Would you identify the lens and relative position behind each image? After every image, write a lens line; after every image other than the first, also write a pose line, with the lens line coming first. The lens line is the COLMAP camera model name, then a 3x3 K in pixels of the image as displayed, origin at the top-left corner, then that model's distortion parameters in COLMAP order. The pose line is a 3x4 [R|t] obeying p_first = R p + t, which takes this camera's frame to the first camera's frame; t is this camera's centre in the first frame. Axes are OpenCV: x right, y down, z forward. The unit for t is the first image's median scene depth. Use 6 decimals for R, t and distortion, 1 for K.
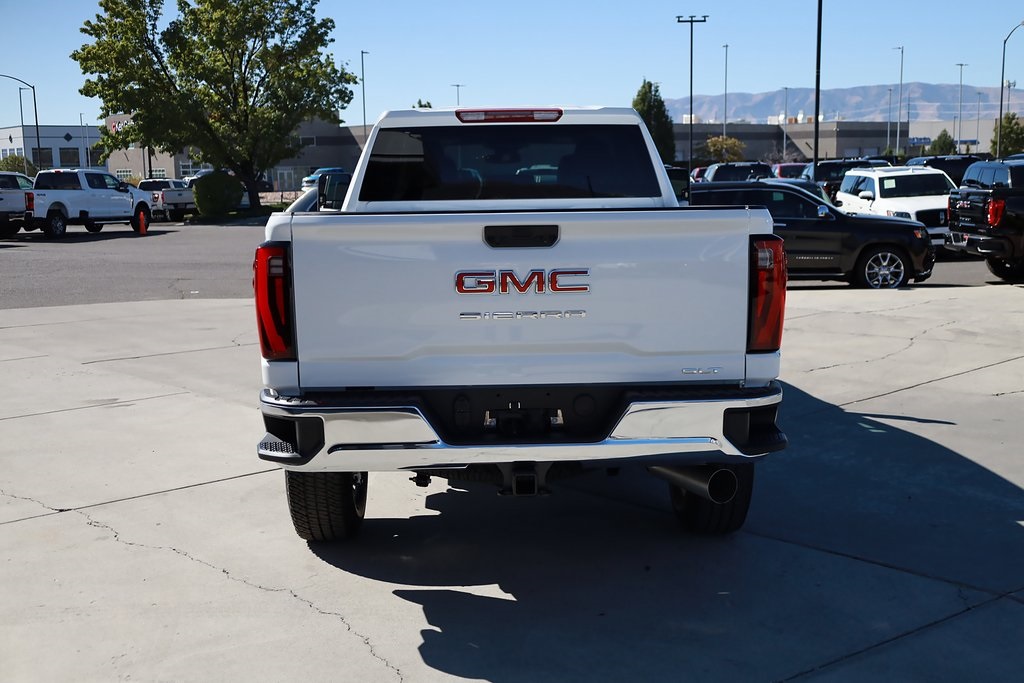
lens RADIAL K [[1187.0, 0, 510.1], [0, 1187.0, 319.2], [0, 0, 1]] dist [0.007689, 0.000146]
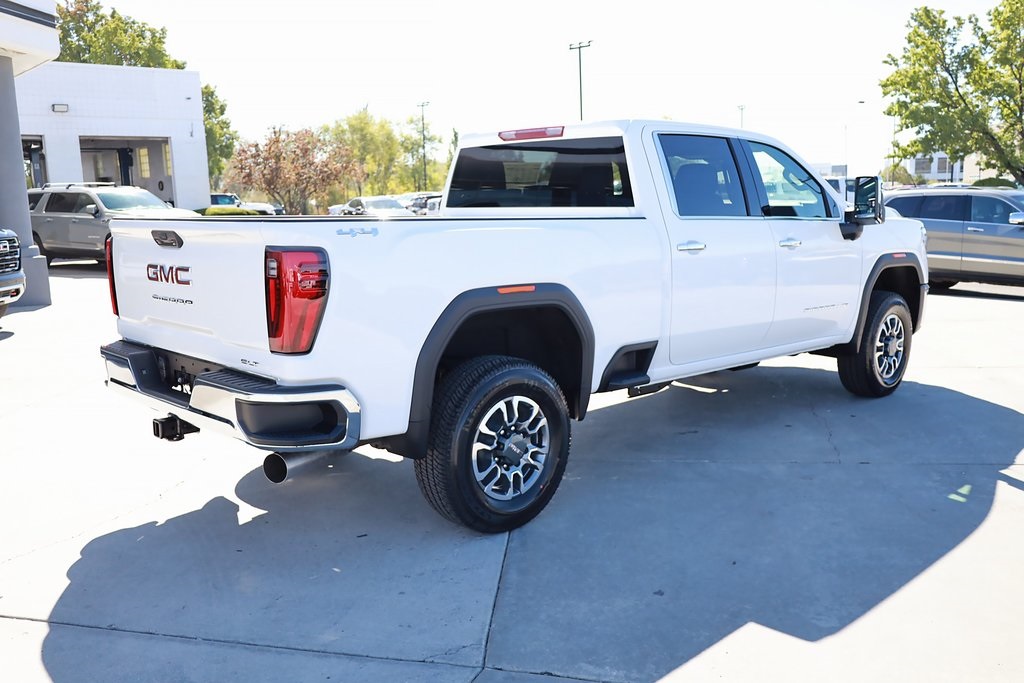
lens RADIAL K [[923.3, 0, 512.0], [0, 923.3, 341.5], [0, 0, 1]] dist [0.006937, -0.005776]
pose [[0.664413, 0.119187, -0.737800, 0.122592], [-0.080272, 0.992872, 0.088105, -0.009468], [0.743042, 0.000686, 0.669244, 0.074567]]
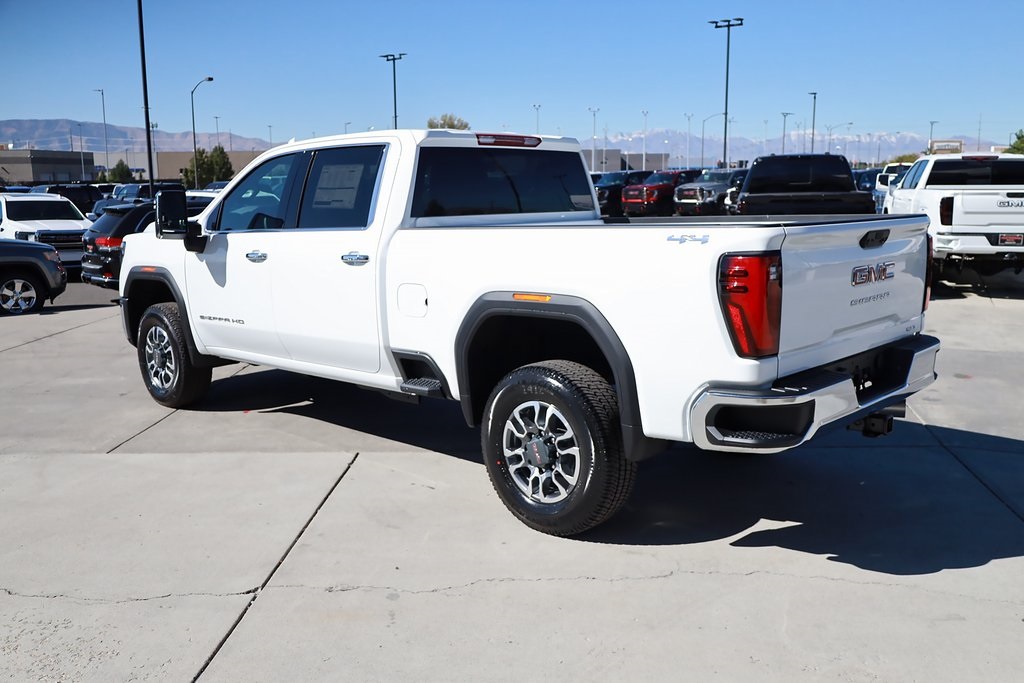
lens RADIAL K [[933.4, 0, 512.0], [0, 933.4, 341.5], [0, 0, 1]] dist [-0.015611, -0.000263]
pose [[0.683015, -0.108969, 0.722230, -0.124429], [0.084890, 0.993951, 0.069685, -0.007761], [-0.725455, 0.013714, 0.688133, 0.071733]]
